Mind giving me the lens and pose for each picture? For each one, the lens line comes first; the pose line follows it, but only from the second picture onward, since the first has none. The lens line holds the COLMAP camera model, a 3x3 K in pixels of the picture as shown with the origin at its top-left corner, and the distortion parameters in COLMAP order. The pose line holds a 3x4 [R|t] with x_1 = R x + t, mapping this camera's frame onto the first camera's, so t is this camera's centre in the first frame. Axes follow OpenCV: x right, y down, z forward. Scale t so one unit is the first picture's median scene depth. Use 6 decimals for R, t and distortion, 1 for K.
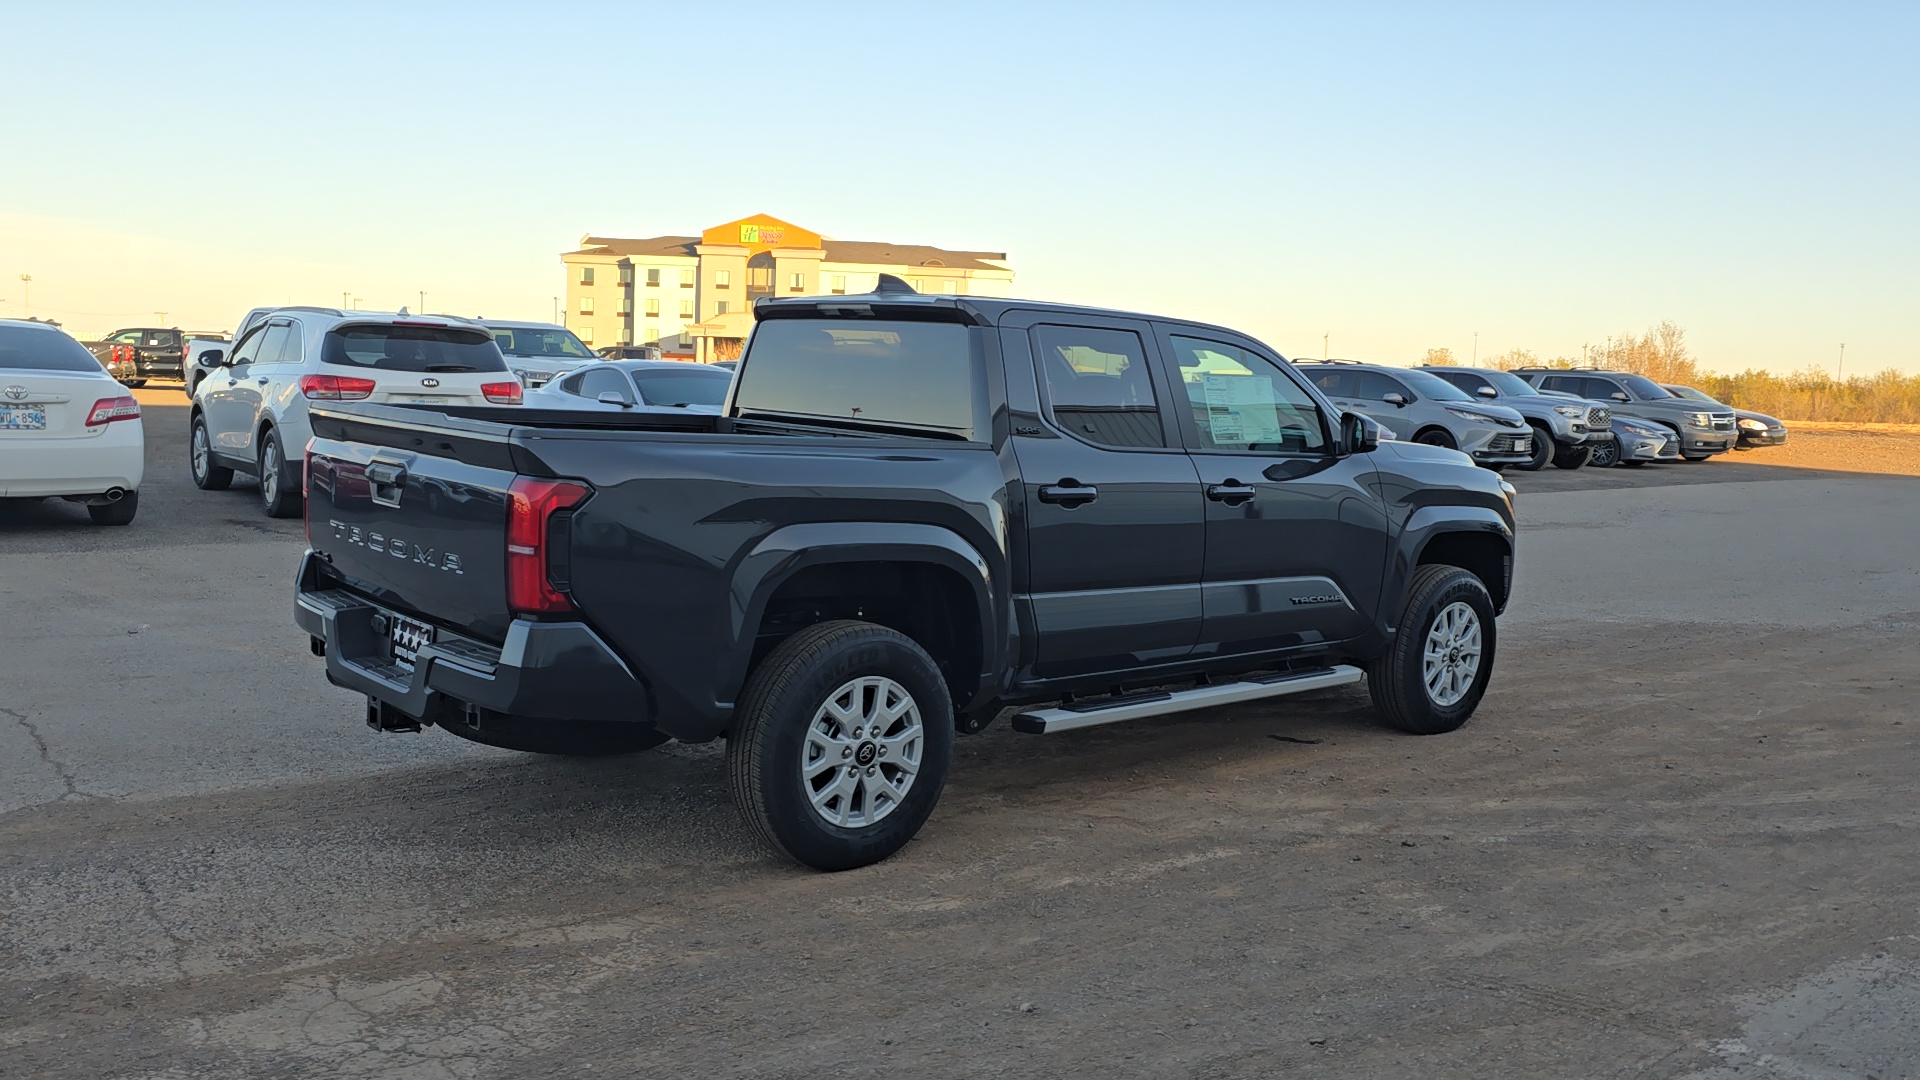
lens RADIAL K [[1586.1, 0, 955.9], [0, 1586.1, 542.9], [0, 0, 1]] dist [0.003621, -0.000367]
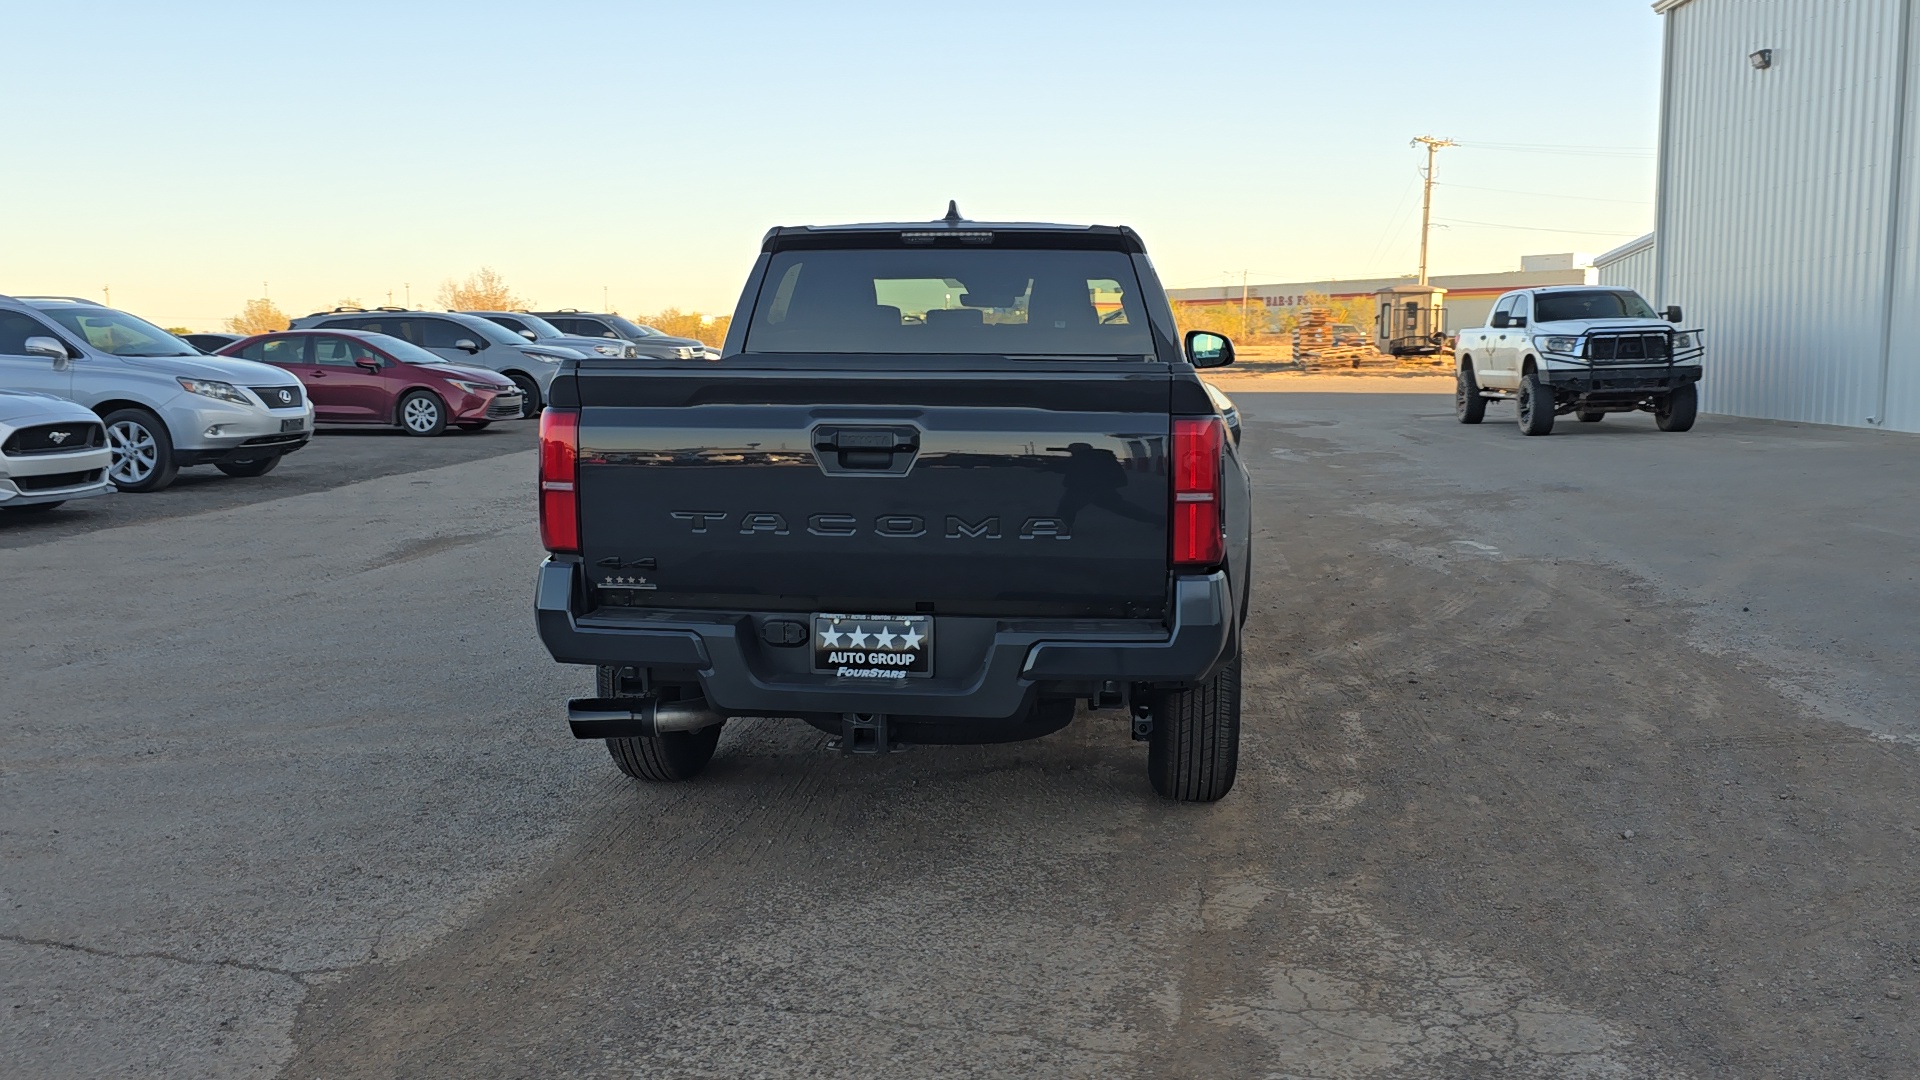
lens RADIAL K [[1586.1, 0, 955.9], [0, 1586.1, 542.9], [0, 0, 1]] dist [0.003621, -0.000367]
pose [[0.742514, -0.125732, 0.657924, -0.752829], [0.104789, 0.991935, 0.071301, -0.037683], [-0.661583, 0.016002, 0.749701, 0.320520]]
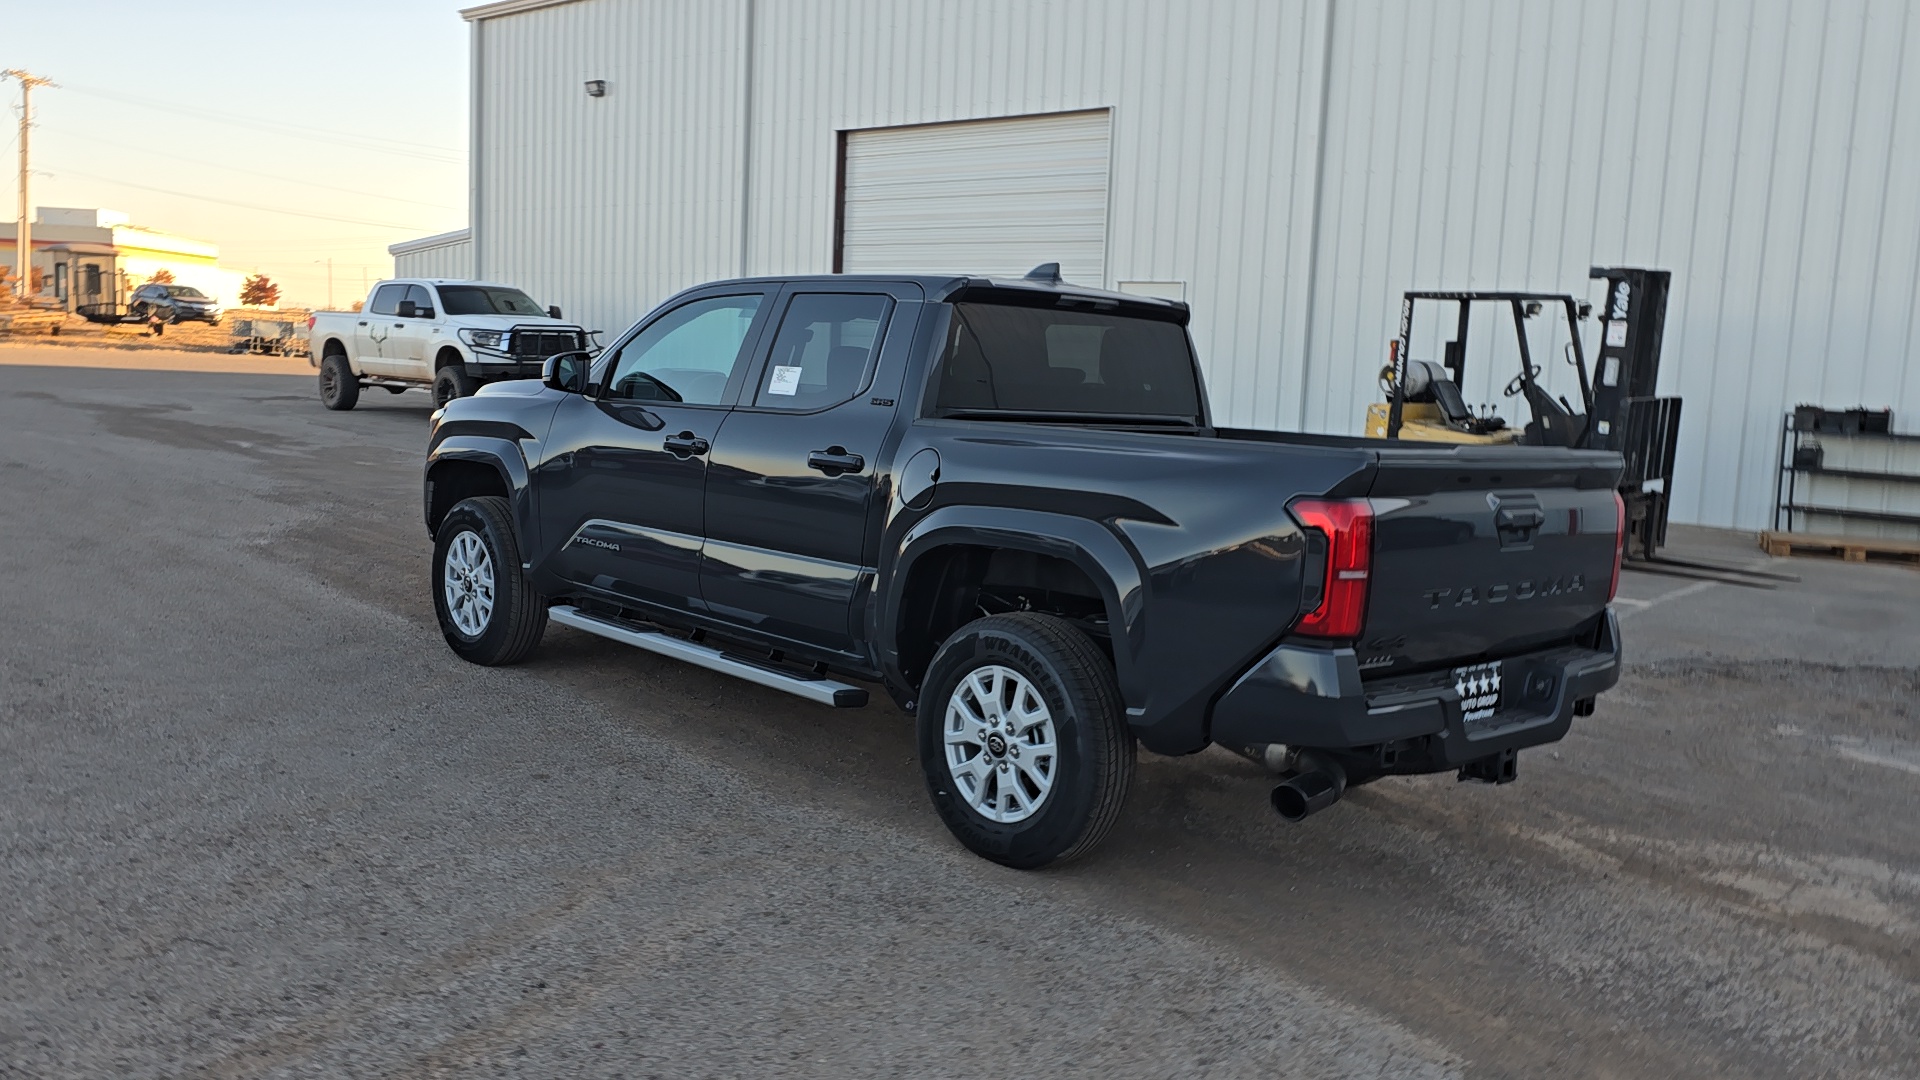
lens RADIAL K [[1586.1, 0, 955.9], [0, 1586.1, 542.9], [0, 0, 1]] dist [0.003621, -0.000367]
pose [[-0.033373, -0.162589, 0.986129, -1.130073], [0.051576, 0.985084, 0.164162, -0.177386], [-0.998111, 0.056339, -0.024489, 1.191942]]
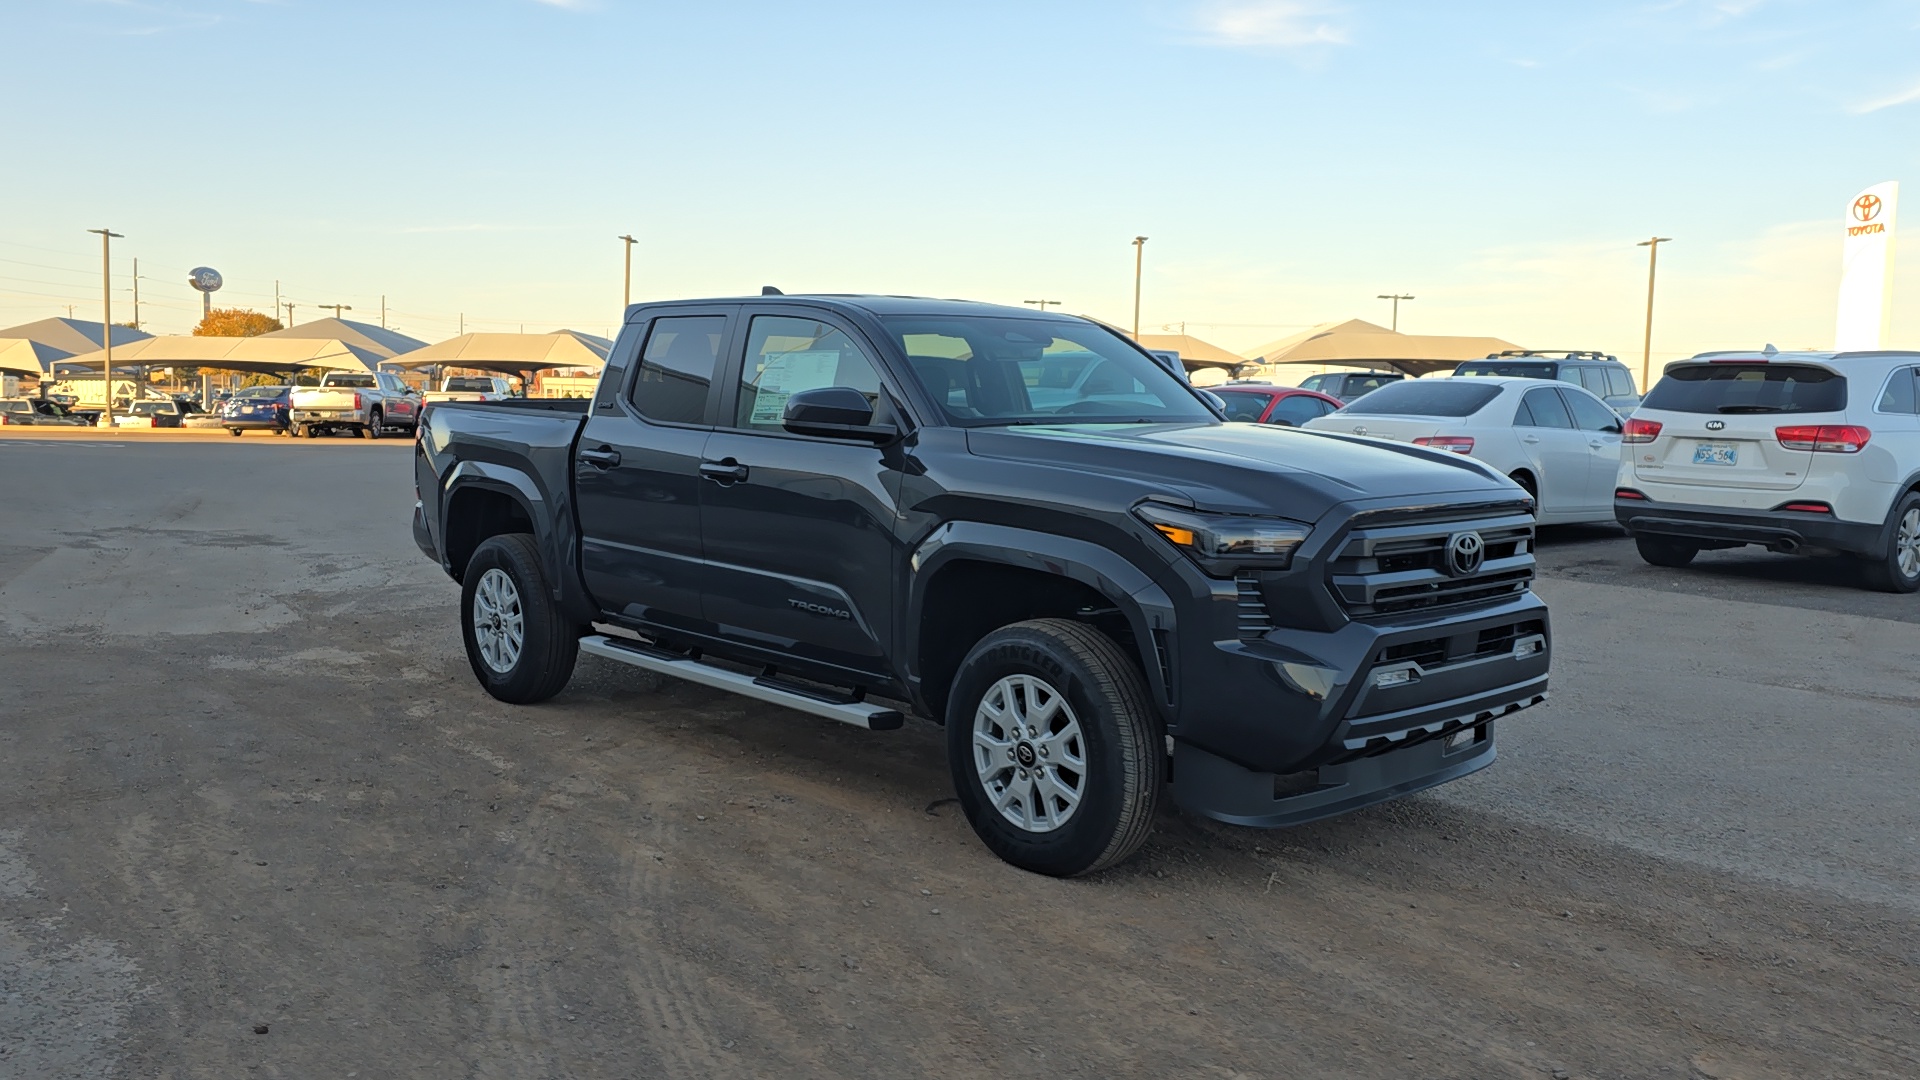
lens RADIAL K [[1590.0, 0, 965.8], [0, 1590.0, 554.1], [0, 0, 1]] dist [-0.006257, 0.005136]
pose [[0.021668, 0.063162, -0.997768, 1.274395], [-0.124830, 0.990363, 0.059983, -0.064692], [0.991941, 0.123252, 0.029344, 1.239213]]
